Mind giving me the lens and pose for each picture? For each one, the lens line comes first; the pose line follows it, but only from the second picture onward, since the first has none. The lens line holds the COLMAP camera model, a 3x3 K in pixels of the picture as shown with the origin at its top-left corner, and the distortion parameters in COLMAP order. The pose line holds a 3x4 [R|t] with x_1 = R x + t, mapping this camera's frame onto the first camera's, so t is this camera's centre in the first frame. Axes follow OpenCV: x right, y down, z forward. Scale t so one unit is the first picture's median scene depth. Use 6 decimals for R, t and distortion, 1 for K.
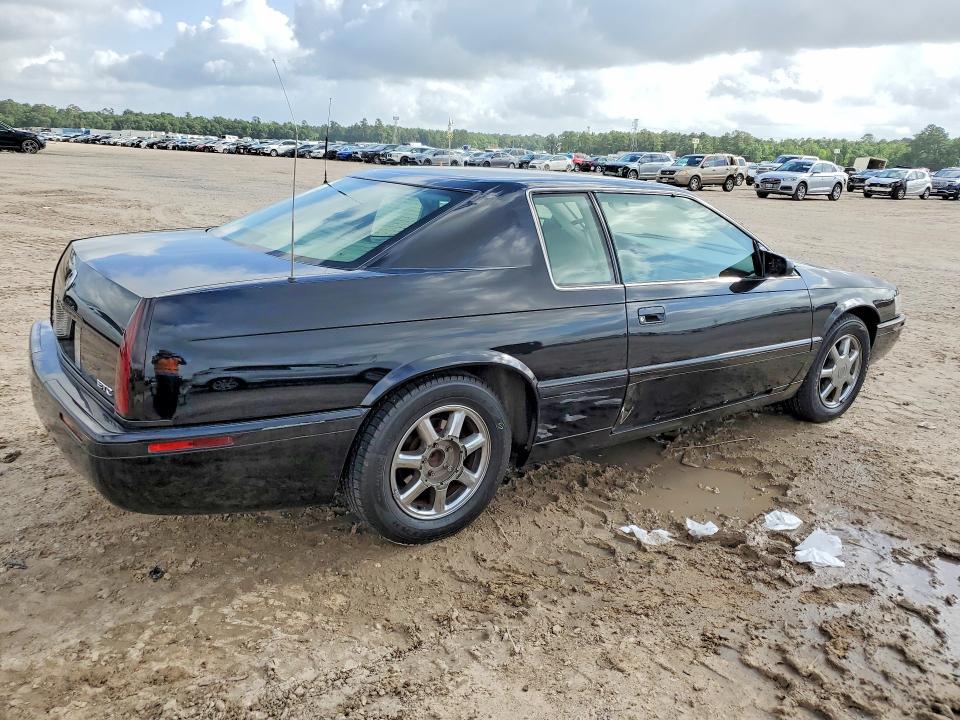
lens RADIAL K [[777.4, 0, 482.8], [0, 777.4, 360.4], [0, 0, 1]] dist [0.004413, 0.010917]
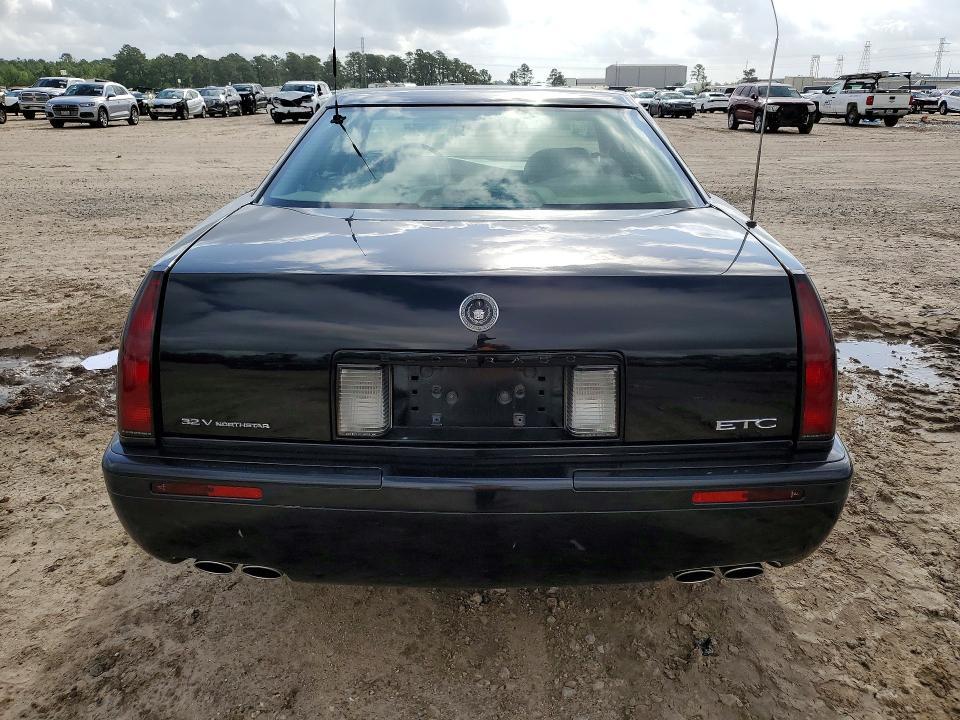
lens RADIAL K [[777.4, 0, 482.8], [0, 777.4, 360.4], [0, 0, 1]] dist [0.004413, 0.010917]
pose [[0.558782, -0.308026, 0.769989, -0.139178], [0.236863, 0.949066, 0.207773, -0.026619], [-0.794770, 0.066282, 0.603281, 0.093807]]
